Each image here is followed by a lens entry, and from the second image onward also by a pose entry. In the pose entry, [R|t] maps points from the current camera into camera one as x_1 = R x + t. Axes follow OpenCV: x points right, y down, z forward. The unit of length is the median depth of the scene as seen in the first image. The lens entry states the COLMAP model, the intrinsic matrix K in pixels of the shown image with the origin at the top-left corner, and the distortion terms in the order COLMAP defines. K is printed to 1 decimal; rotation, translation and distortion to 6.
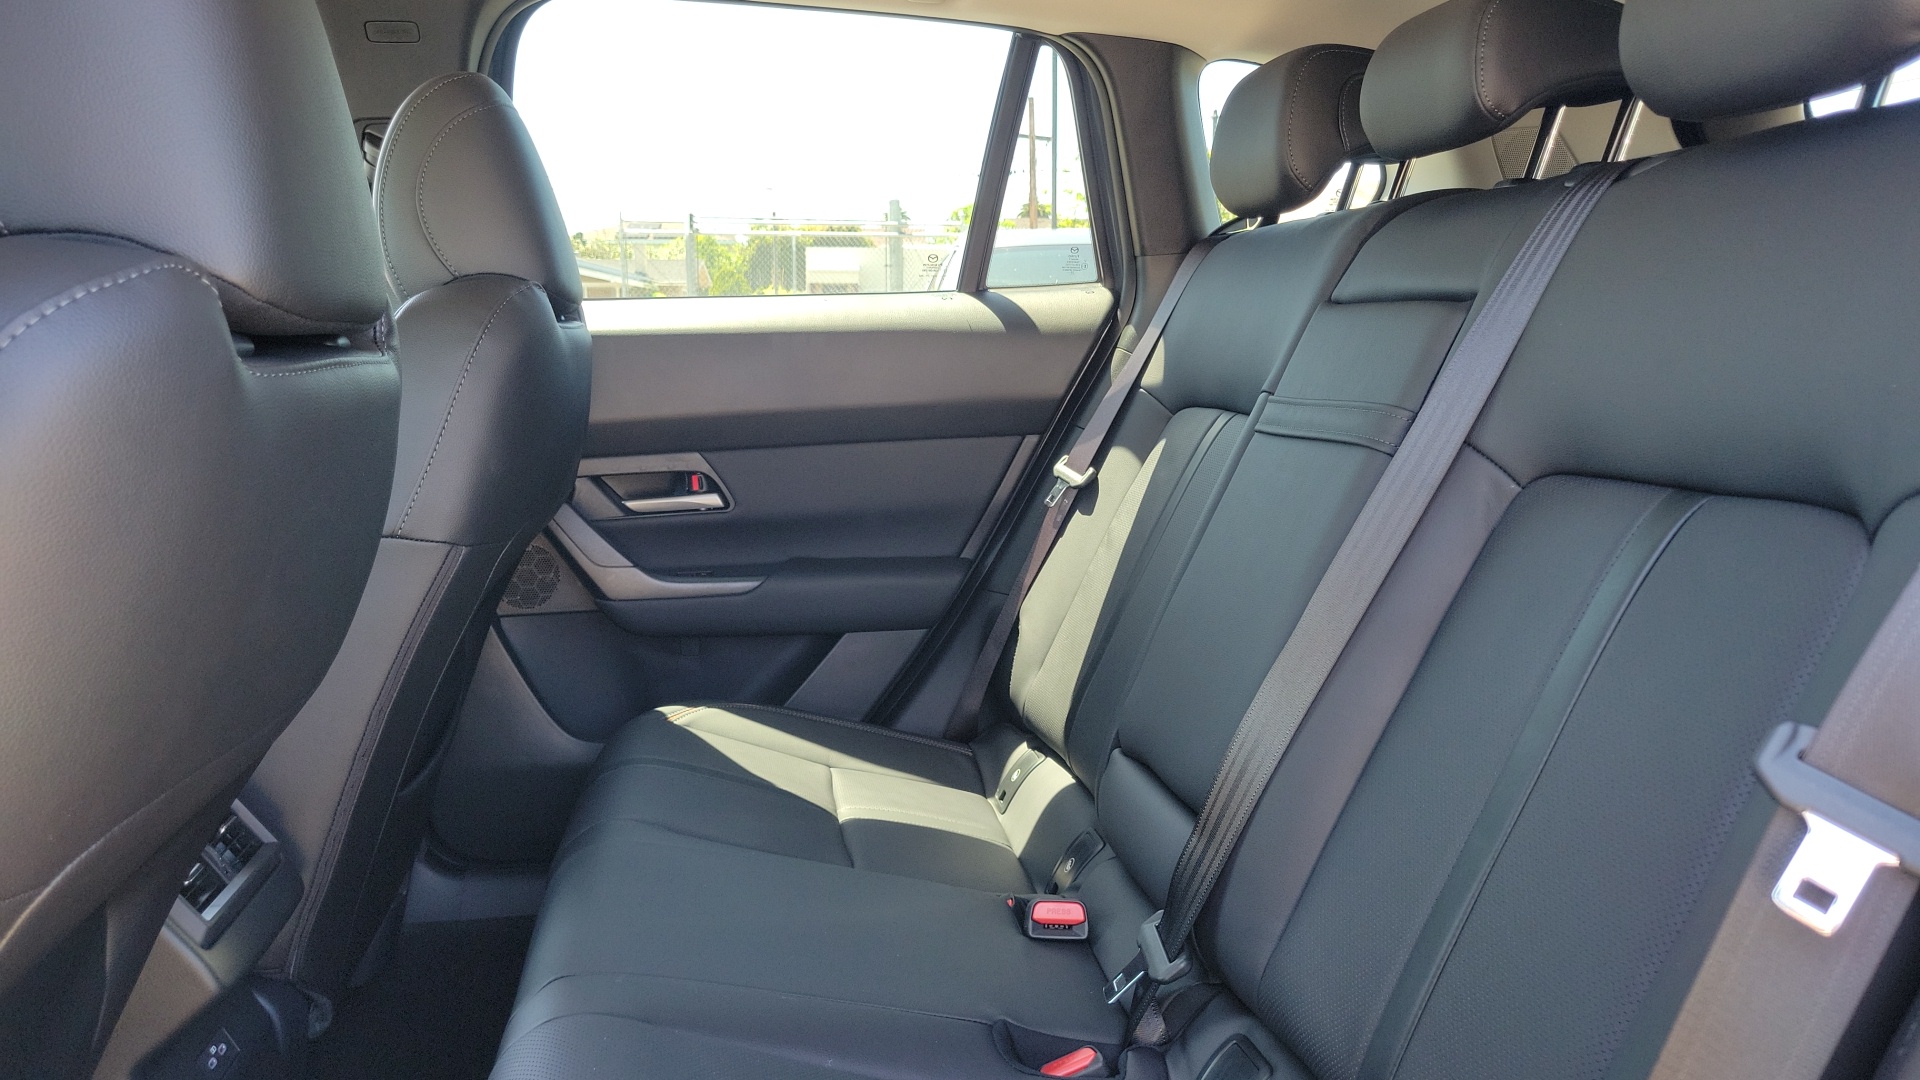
lens RADIAL K [[1436.1, 0, 966.0], [0, 1436.1, 543.5], [0, 0, 1]] dist [0.027262, -0.020949]
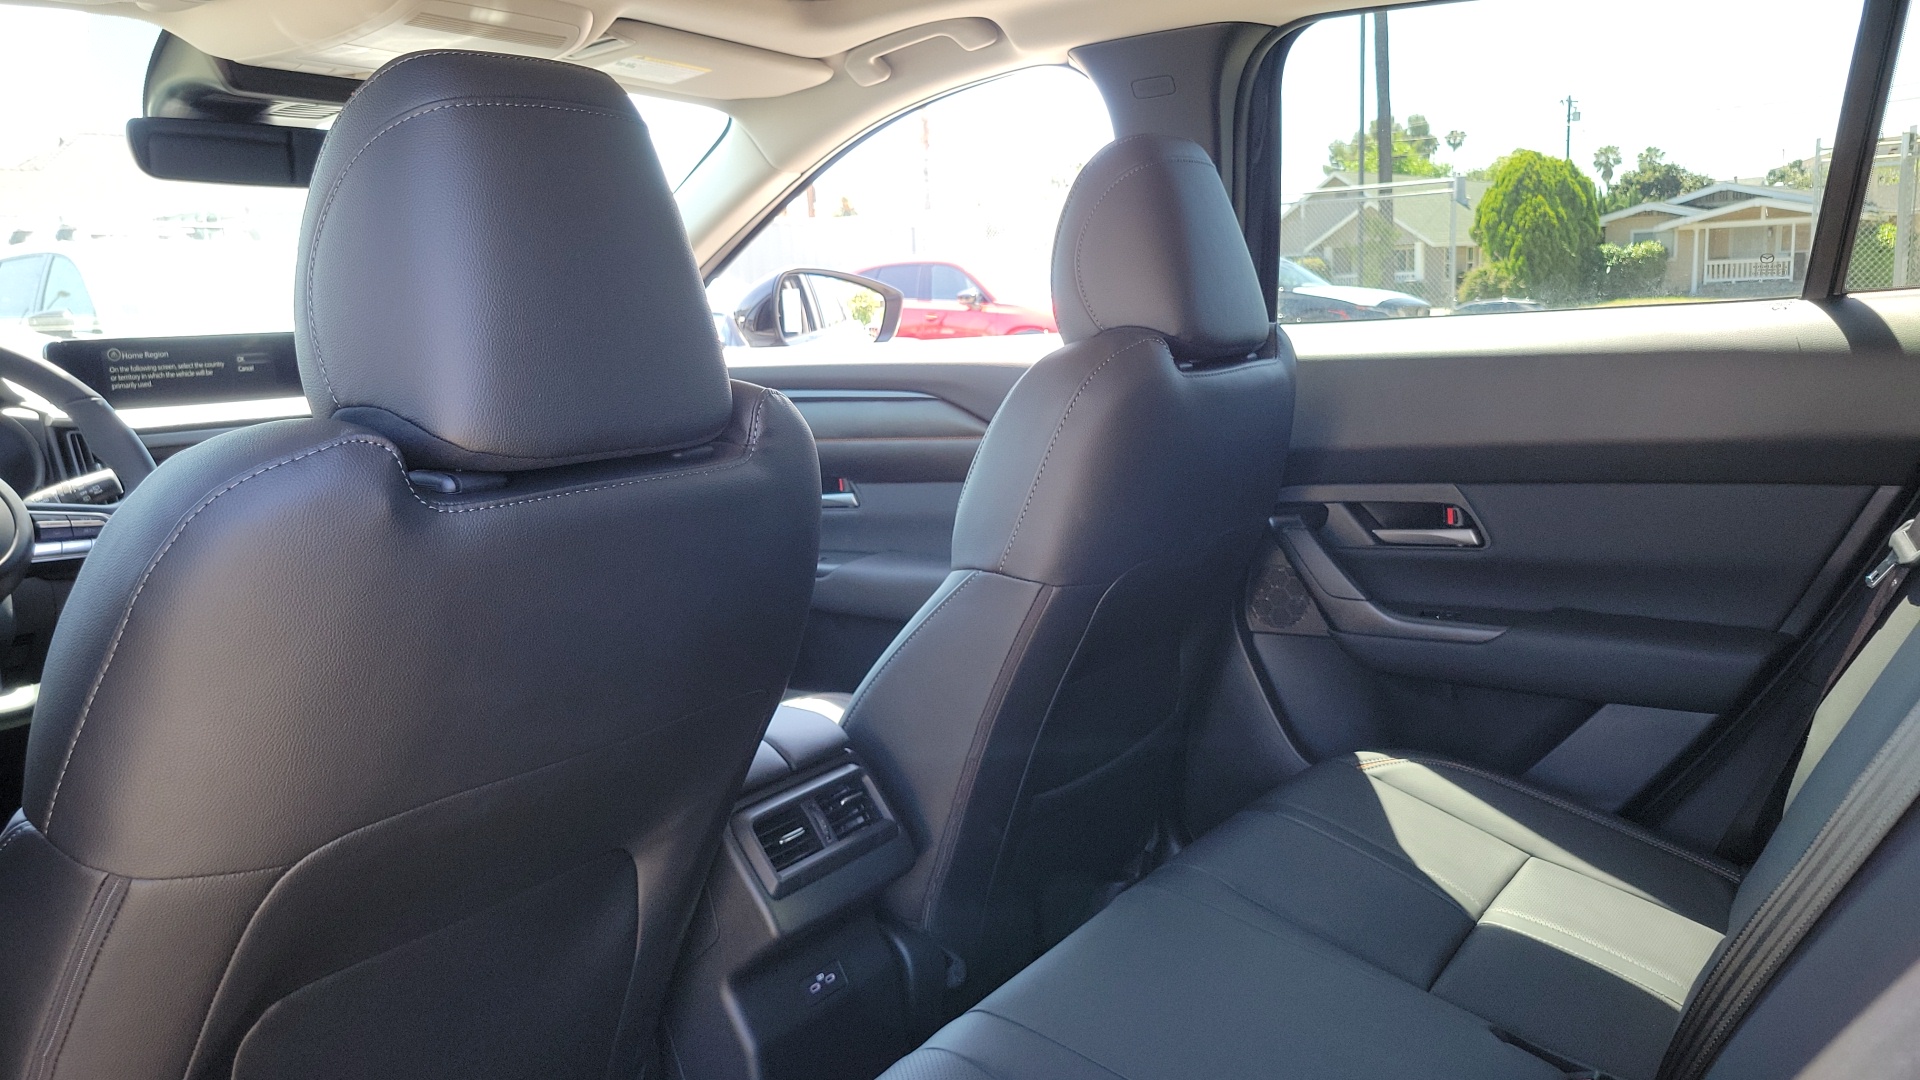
lens RADIAL K [[1436.1, 0, 966.0], [0, 1436.1, 543.5], [0, 0, 1]] dist [0.027262, -0.020949]
pose [[0.723106, 0.088531, -0.685040, 0.224208], [-0.066248, 0.996069, 0.058798, -0.058869], [0.687553, 0.002865, 0.726129, 0.113105]]
